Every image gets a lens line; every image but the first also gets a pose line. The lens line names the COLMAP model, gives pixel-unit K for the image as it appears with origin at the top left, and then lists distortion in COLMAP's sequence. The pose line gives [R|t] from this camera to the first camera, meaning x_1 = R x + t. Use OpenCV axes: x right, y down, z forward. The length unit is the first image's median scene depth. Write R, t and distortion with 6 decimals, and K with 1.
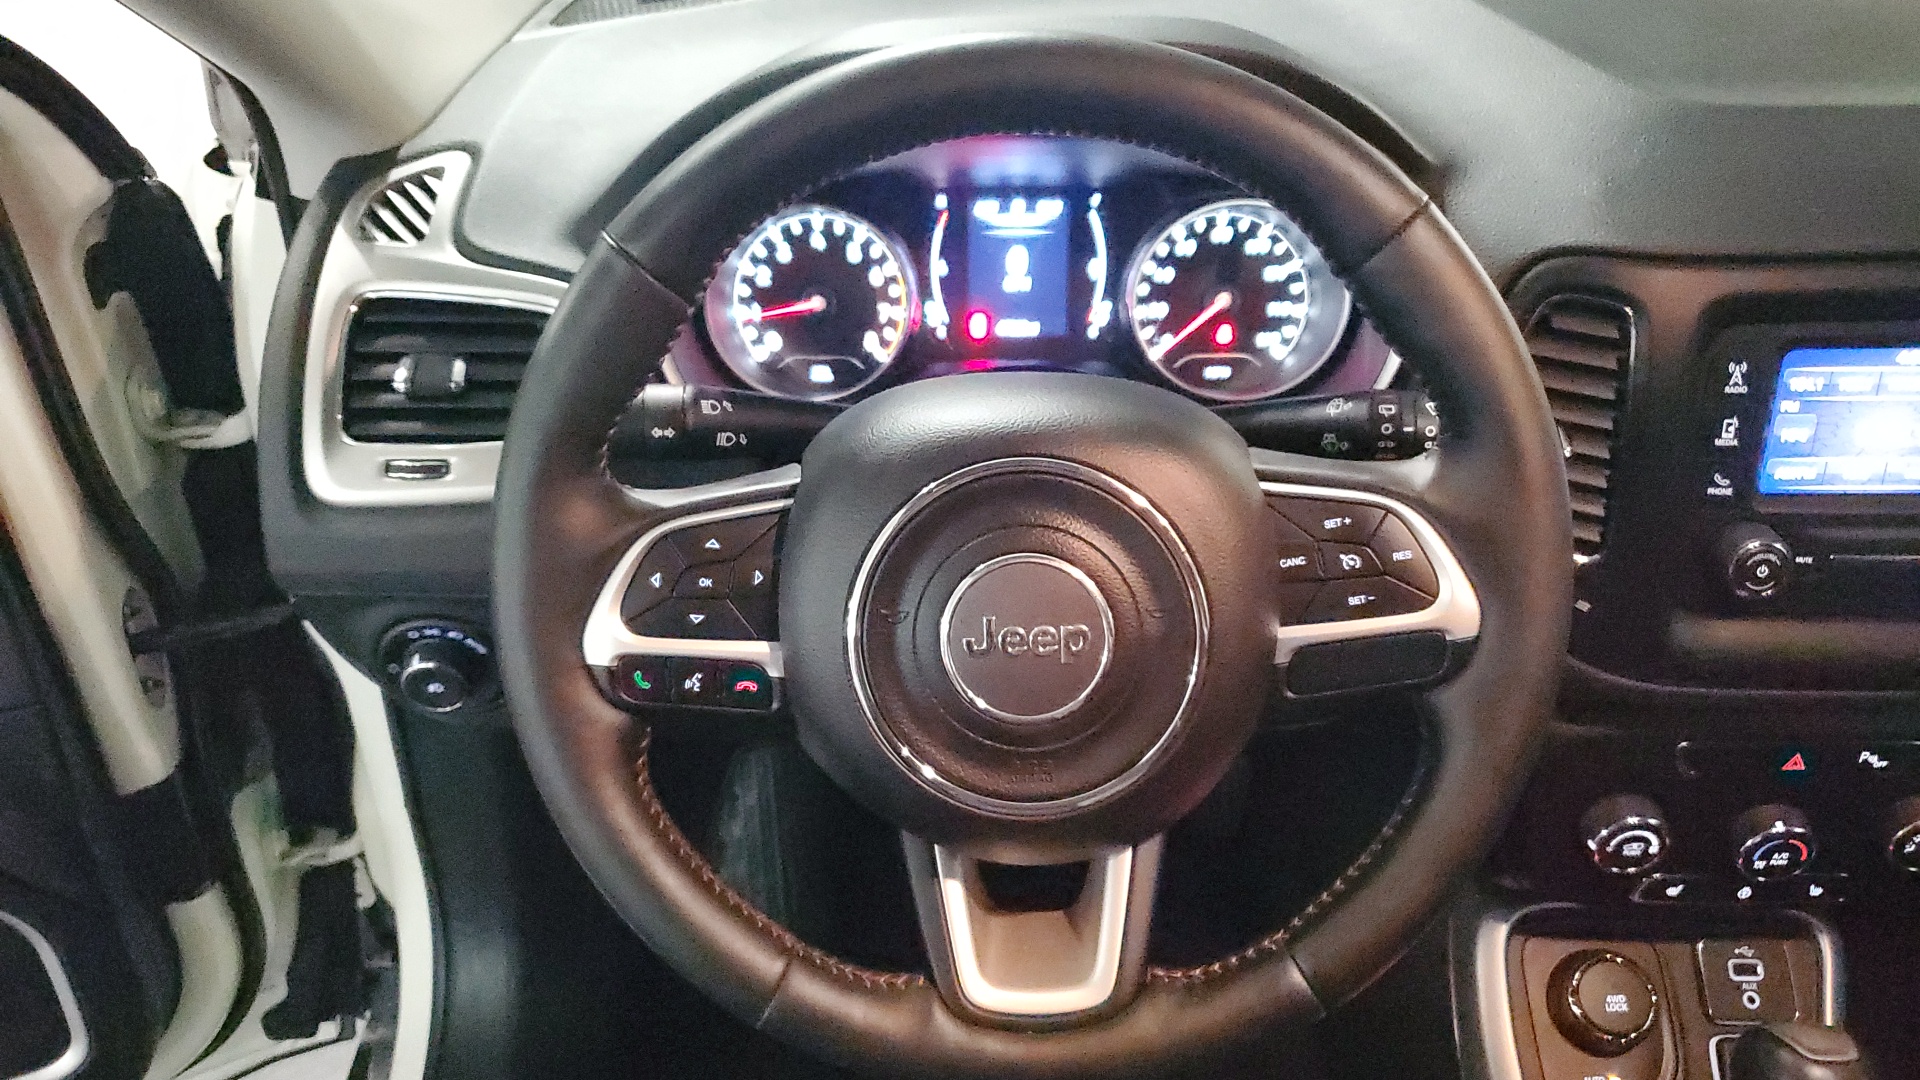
lens RADIAL K [[1538.0, 0, 956.2], [0, 1538.0, 525.8], [0, 0, 1]] dist [0.051893, -0.053312]
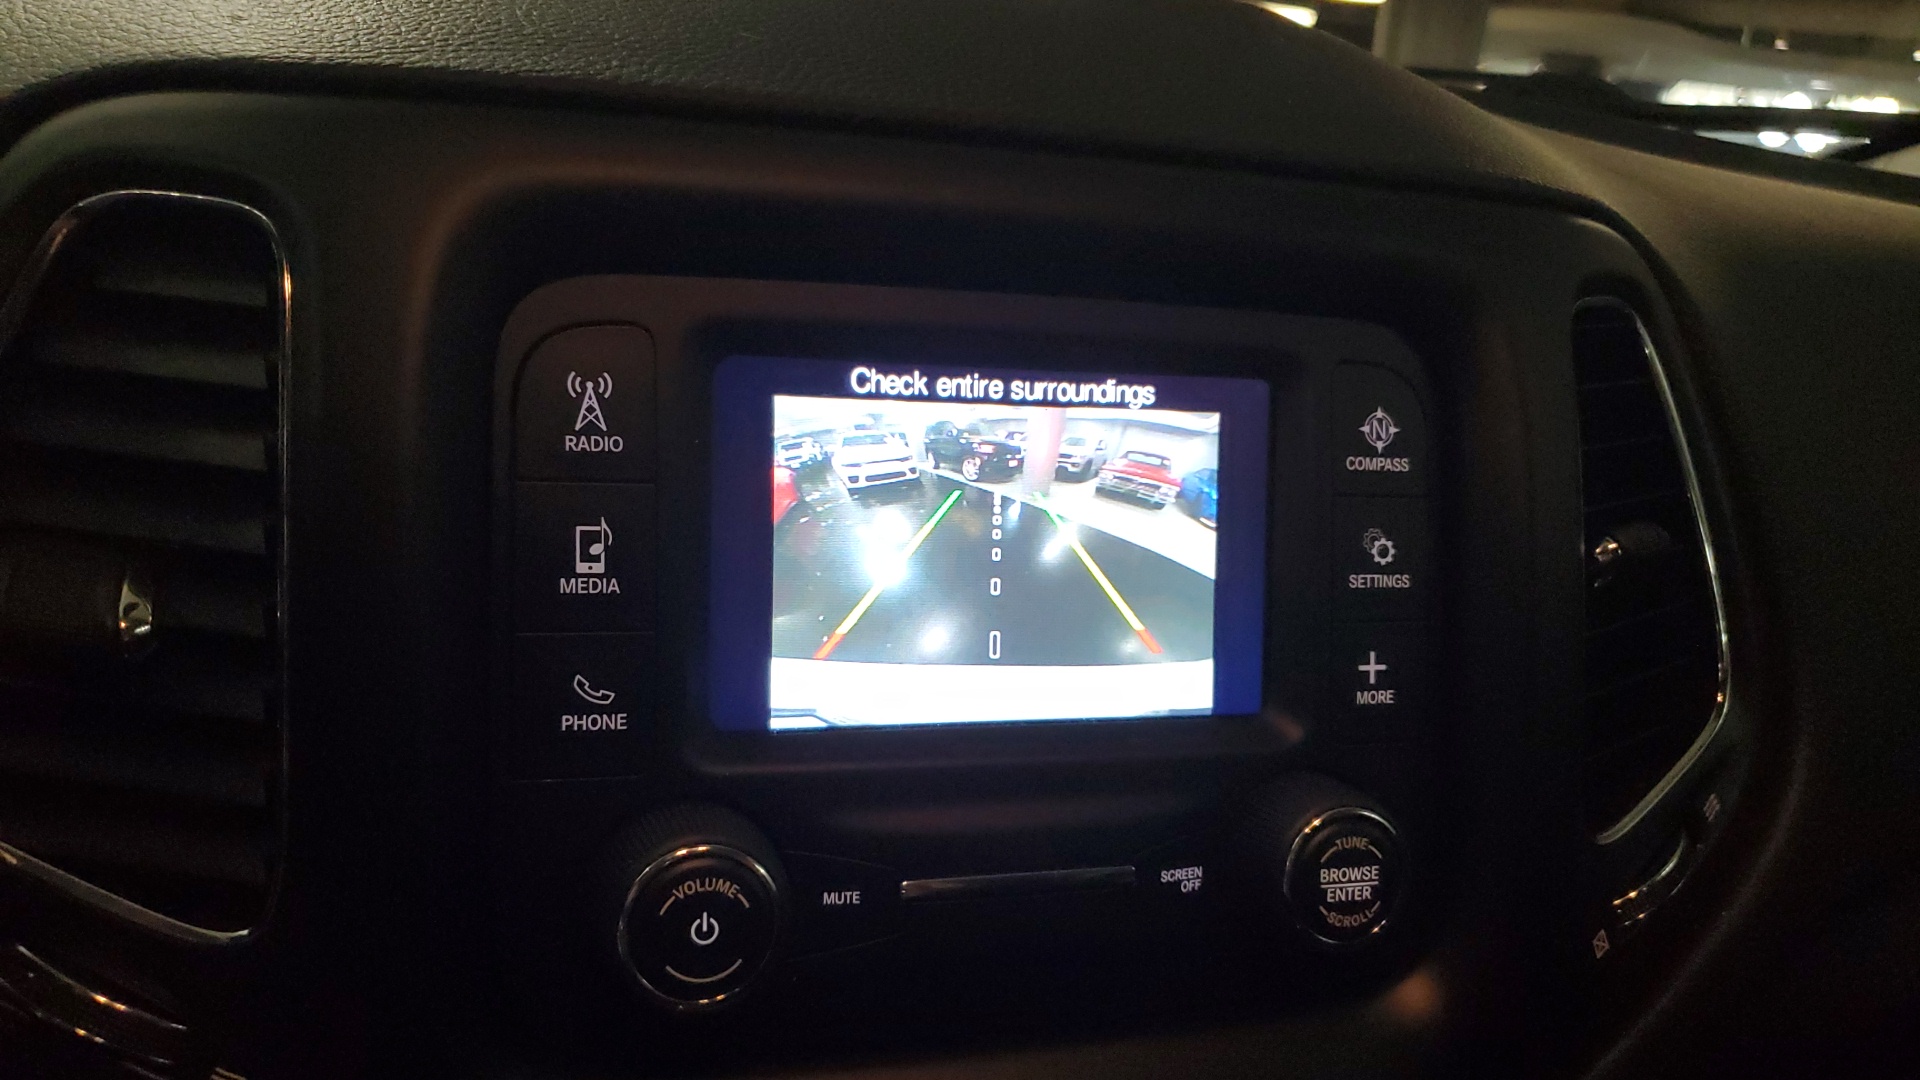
lens RADIAL K [[1538.0, 0, 979.2], [0, 1538.0, 564.0], [0, 0, 1]] dist [0.051893, -0.053312]
pose [[0.946152, -0.000203, 0.323723, 0.382621], [0.095566, 0.955608, -0.278713, 0.044919], [-0.309296, 0.294642, 0.904169, 0.519503]]
